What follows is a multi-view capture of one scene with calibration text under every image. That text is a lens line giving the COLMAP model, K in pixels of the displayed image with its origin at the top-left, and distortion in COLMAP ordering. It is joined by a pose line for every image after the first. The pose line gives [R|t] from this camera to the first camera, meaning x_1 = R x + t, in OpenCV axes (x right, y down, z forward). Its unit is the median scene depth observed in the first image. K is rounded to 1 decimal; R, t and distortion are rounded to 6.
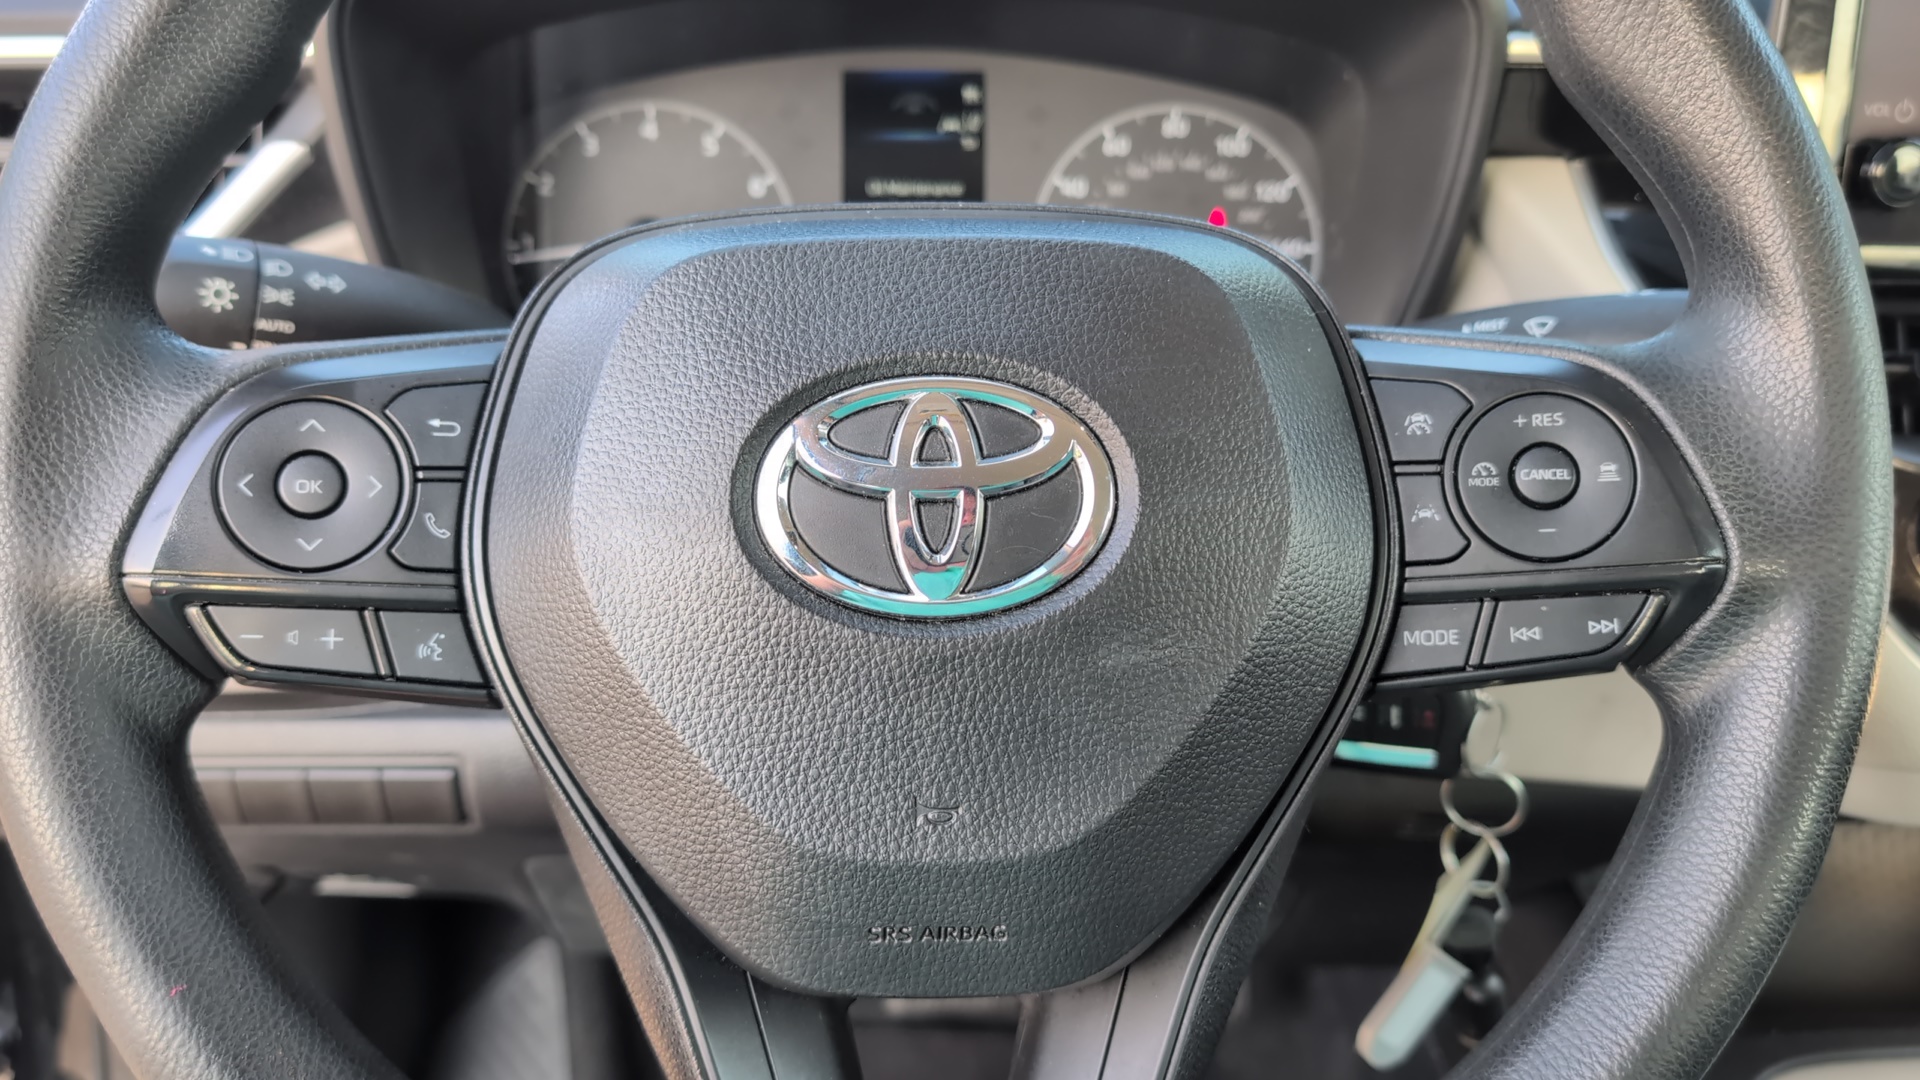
lens RADIAL K [[1570.6, 0, 940.0], [0, 1570.6, 533.2], [0, 0, 1]] dist [0.020959, -0.036539]
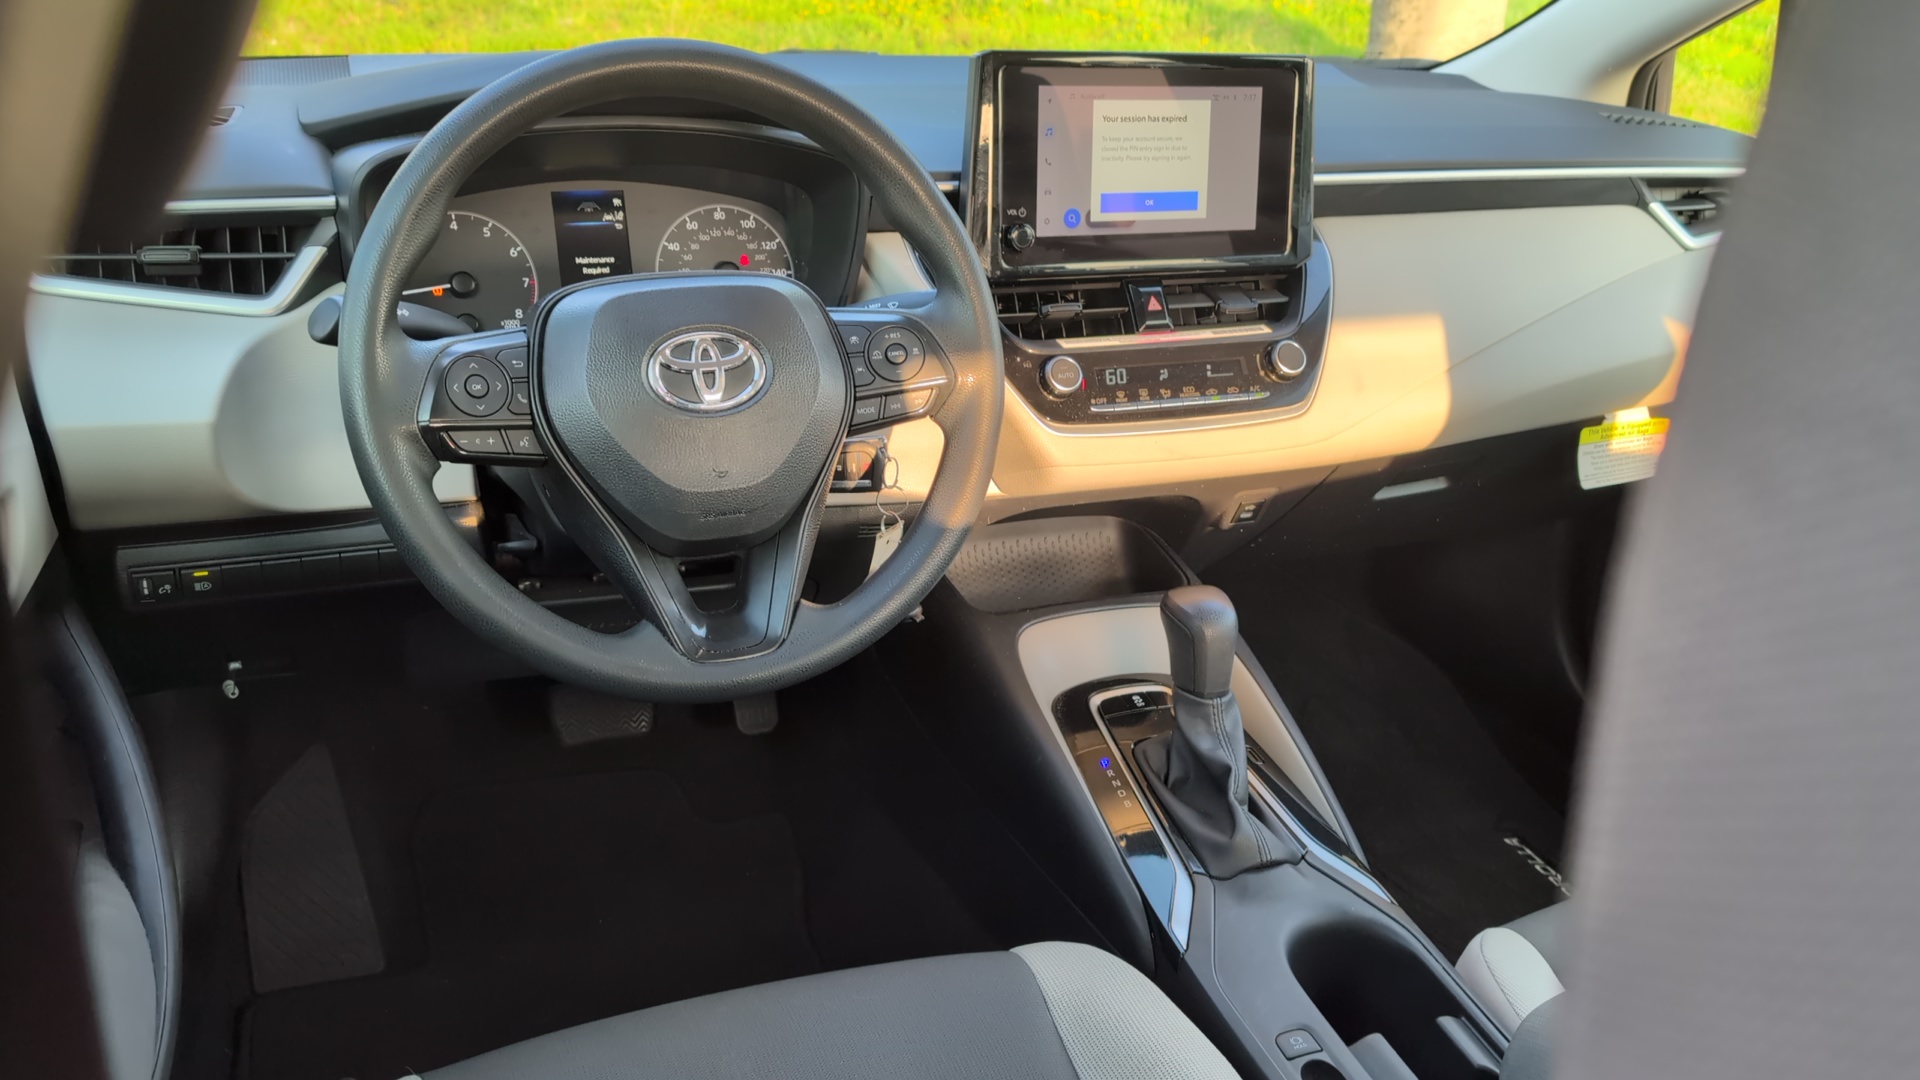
lens RADIAL K [[1570.6, 0, 970.2], [0, 1570.6, 530.2], [0, 0, 1]] dist [0.020959, -0.036539]
pose [[0.923396, -0.105340, 0.369112, -0.351248], [0.102529, 0.994356, 0.027282, 0.127633], [-0.369903, 0.012653, 0.928984, -1.024384]]
